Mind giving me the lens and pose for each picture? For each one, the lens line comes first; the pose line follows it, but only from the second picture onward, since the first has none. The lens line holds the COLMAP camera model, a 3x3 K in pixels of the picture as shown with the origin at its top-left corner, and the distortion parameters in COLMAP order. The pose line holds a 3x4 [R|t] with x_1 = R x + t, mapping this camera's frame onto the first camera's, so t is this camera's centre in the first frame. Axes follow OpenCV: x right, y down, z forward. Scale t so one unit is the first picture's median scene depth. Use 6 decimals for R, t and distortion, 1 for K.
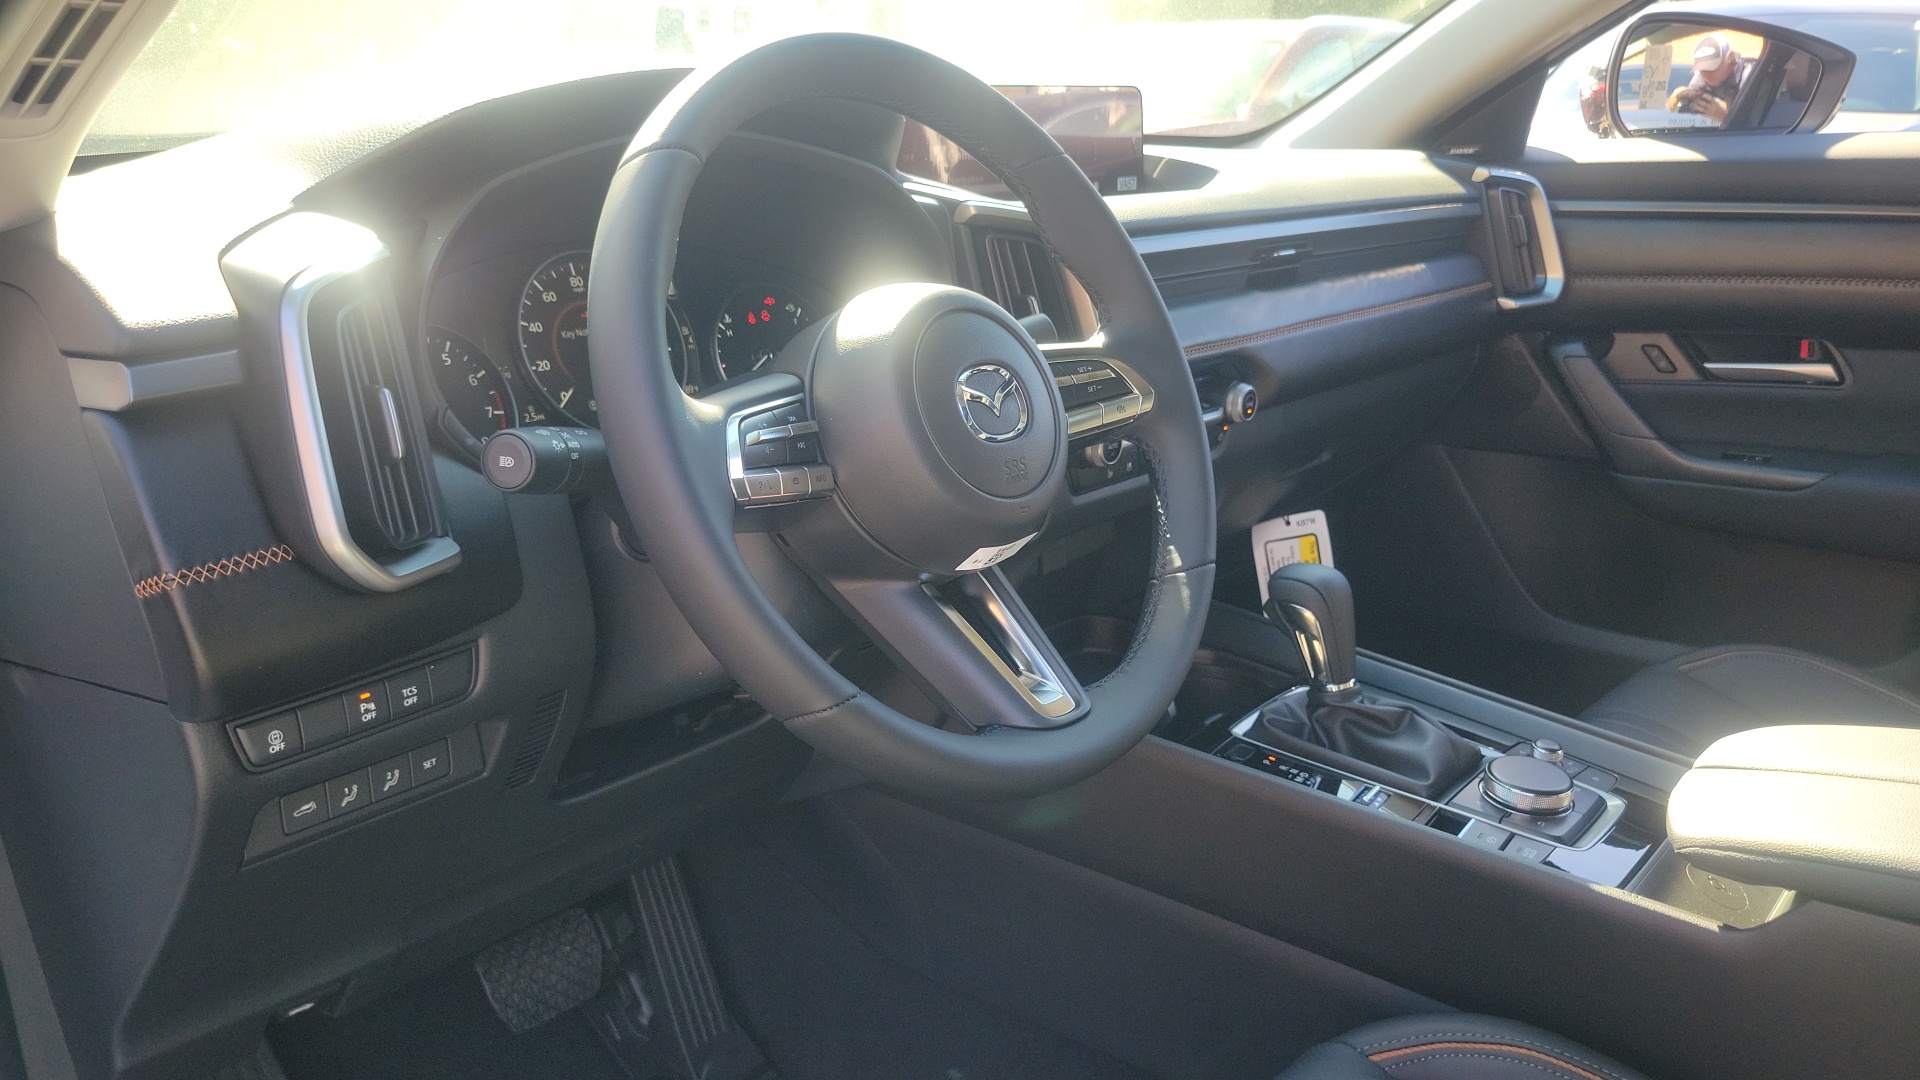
lens RADIAL K [[1458.9, 0, 962.3], [0, 1458.9, 533.7], [0, 0, 1]] dist [0.020050, -0.016224]
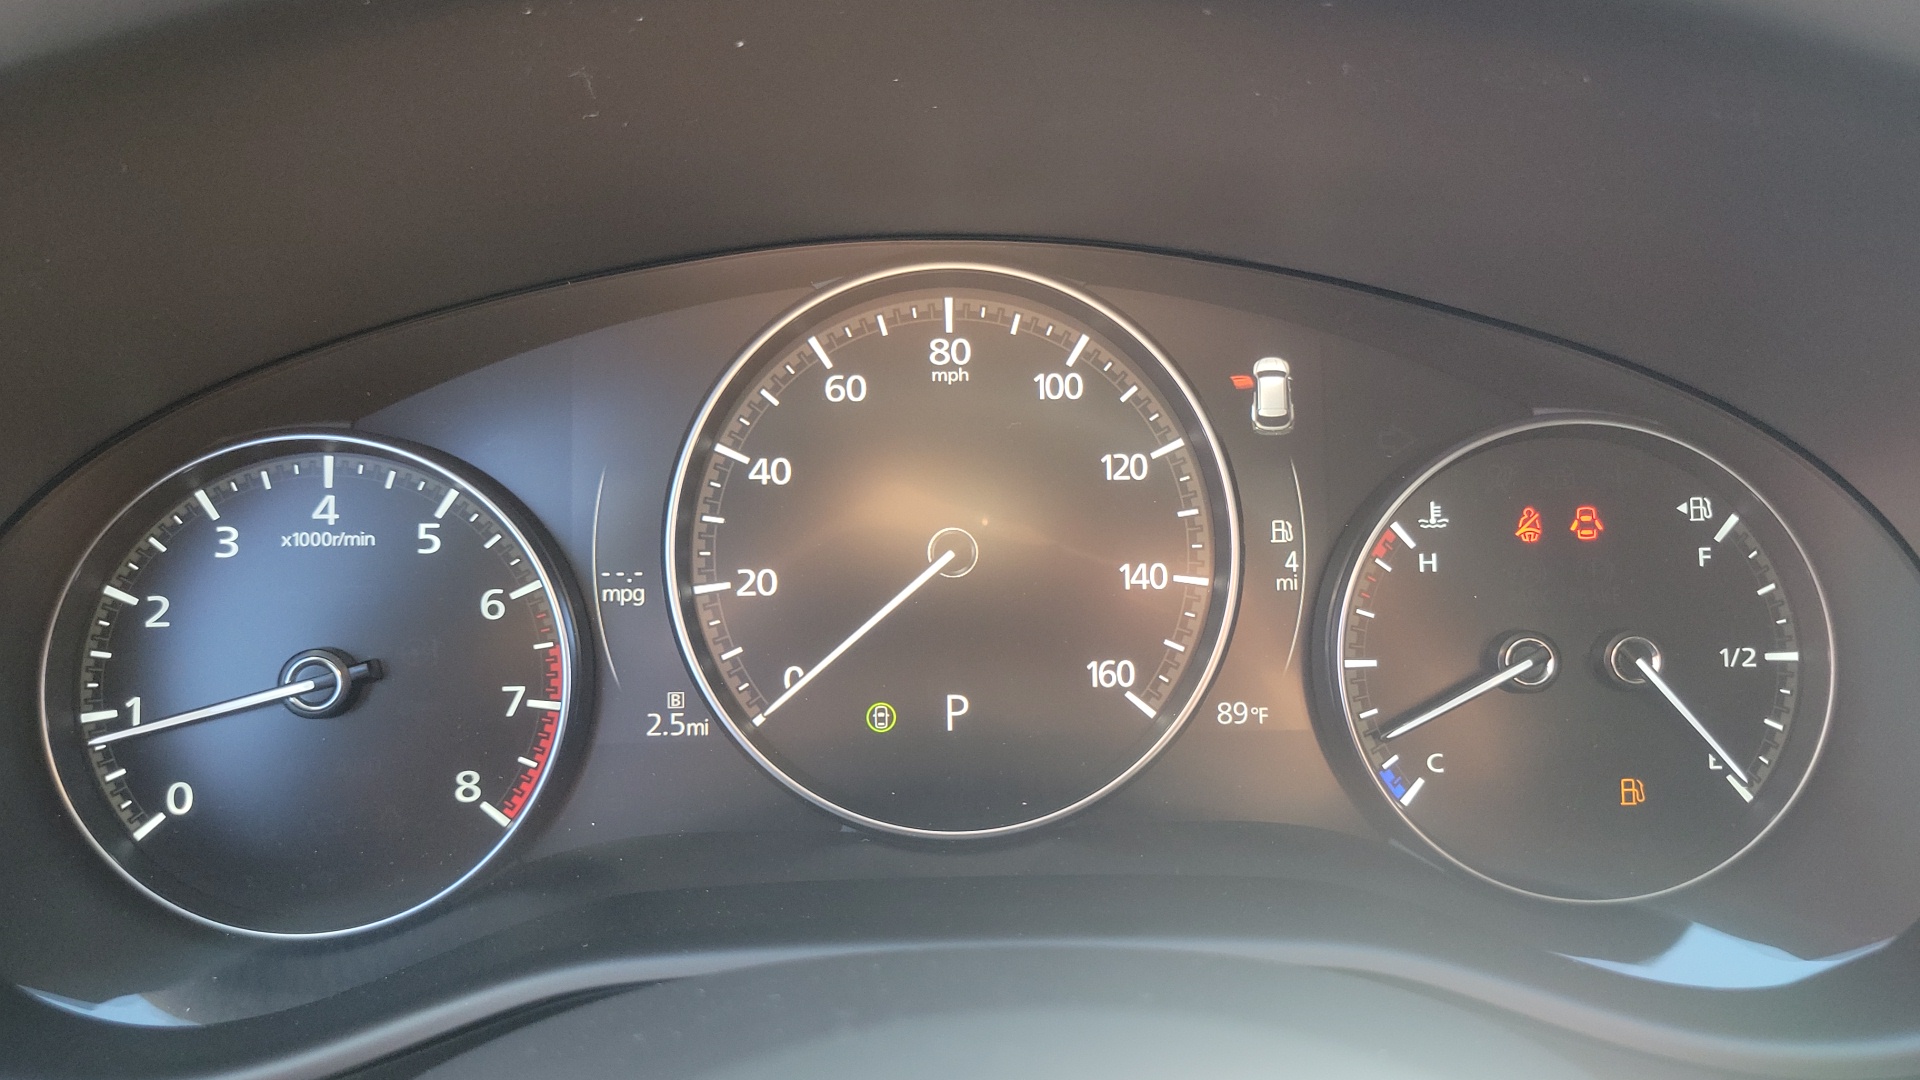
lens RADIAL K [[1458.9, 0, 961.4], [0, 1458.9, 547.4], [0, 0, 1]] dist [0.020050, -0.016224]
pose [[0.676809, 0.242842, -0.694951, -0.010051], [-0.204584, 0.968883, 0.139321, -0.181039], [0.707159, 0.047882, 0.705431, 0.779748]]
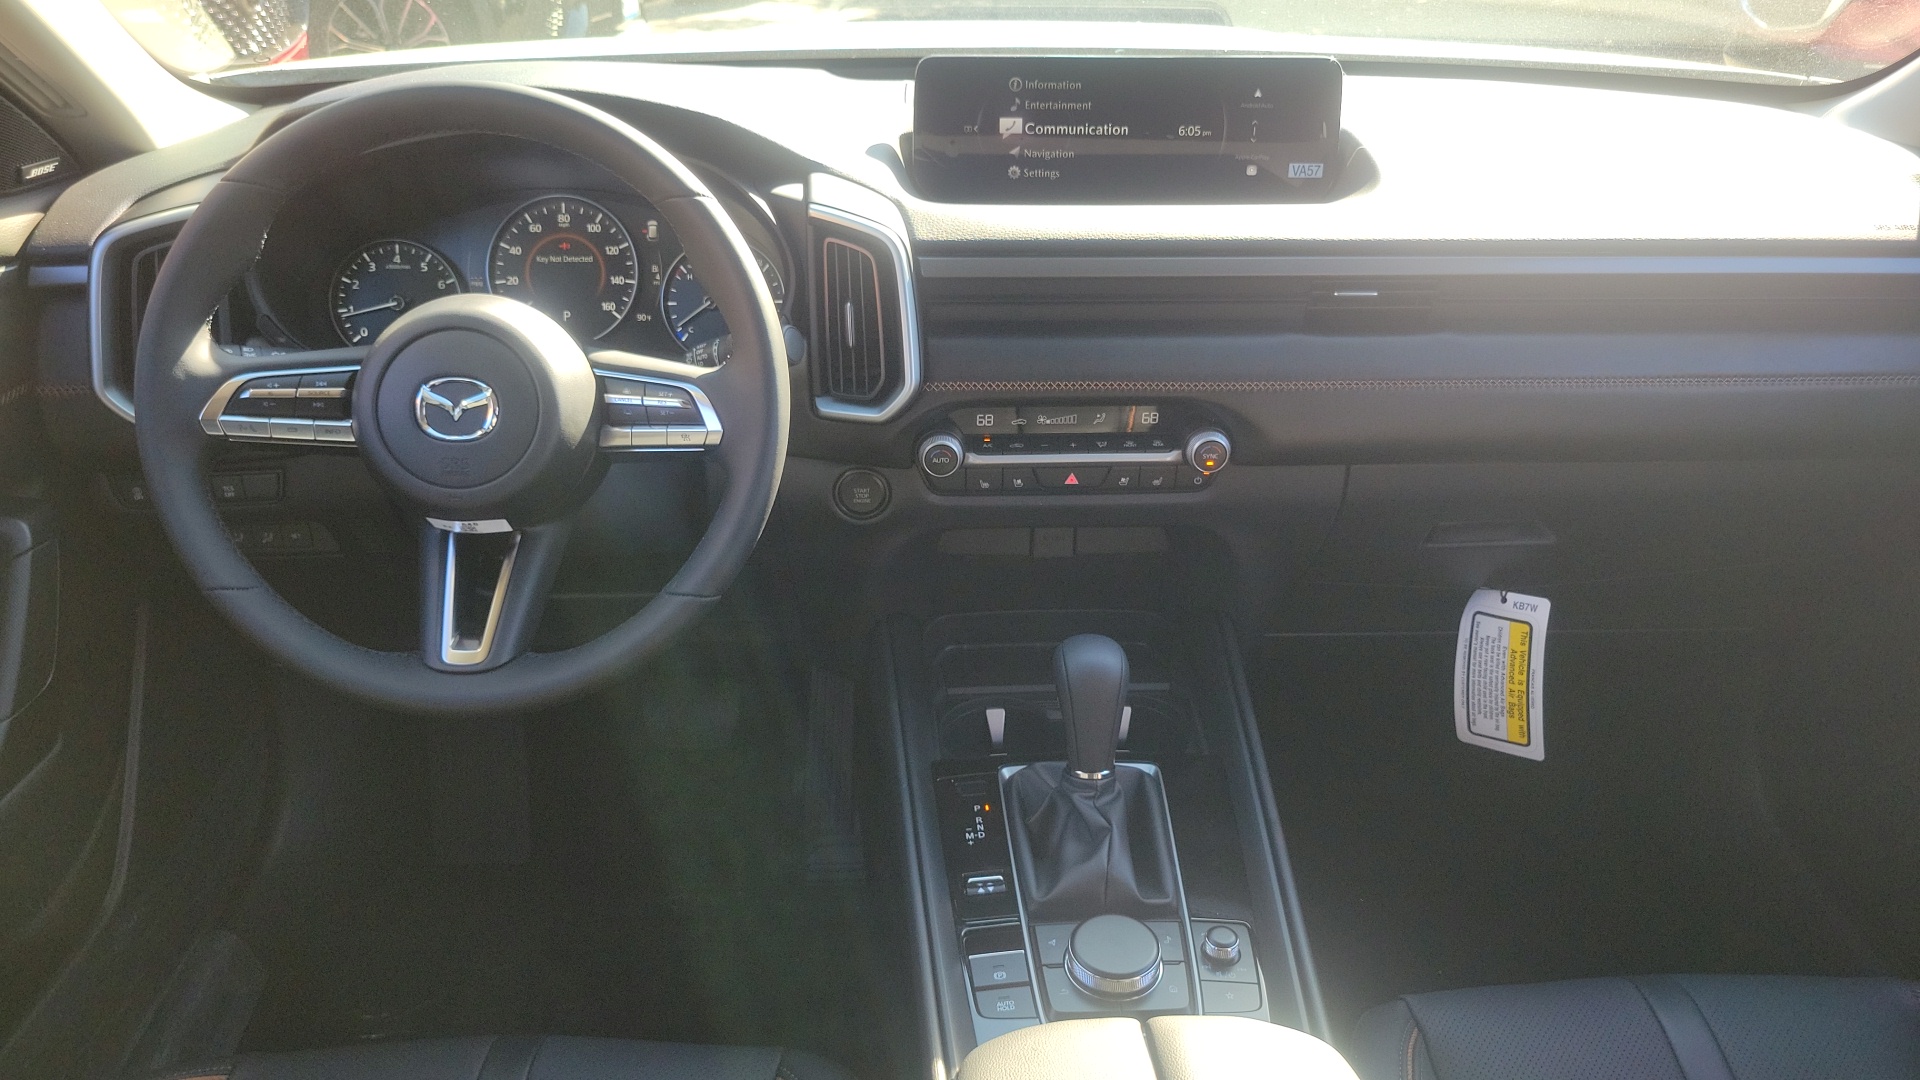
lens RADIAL K [[1458.9, 0, 970.4], [0, 1458.9, 548.7], [0, 0, 1]] dist [0.020050, -0.016224]
pose [[0.679207, 0.331716, -0.654708, 0.939648], [-0.212949, 0.942732, 0.256729, -0.312693], [0.702375, -0.034953, 0.710948, 0.336790]]
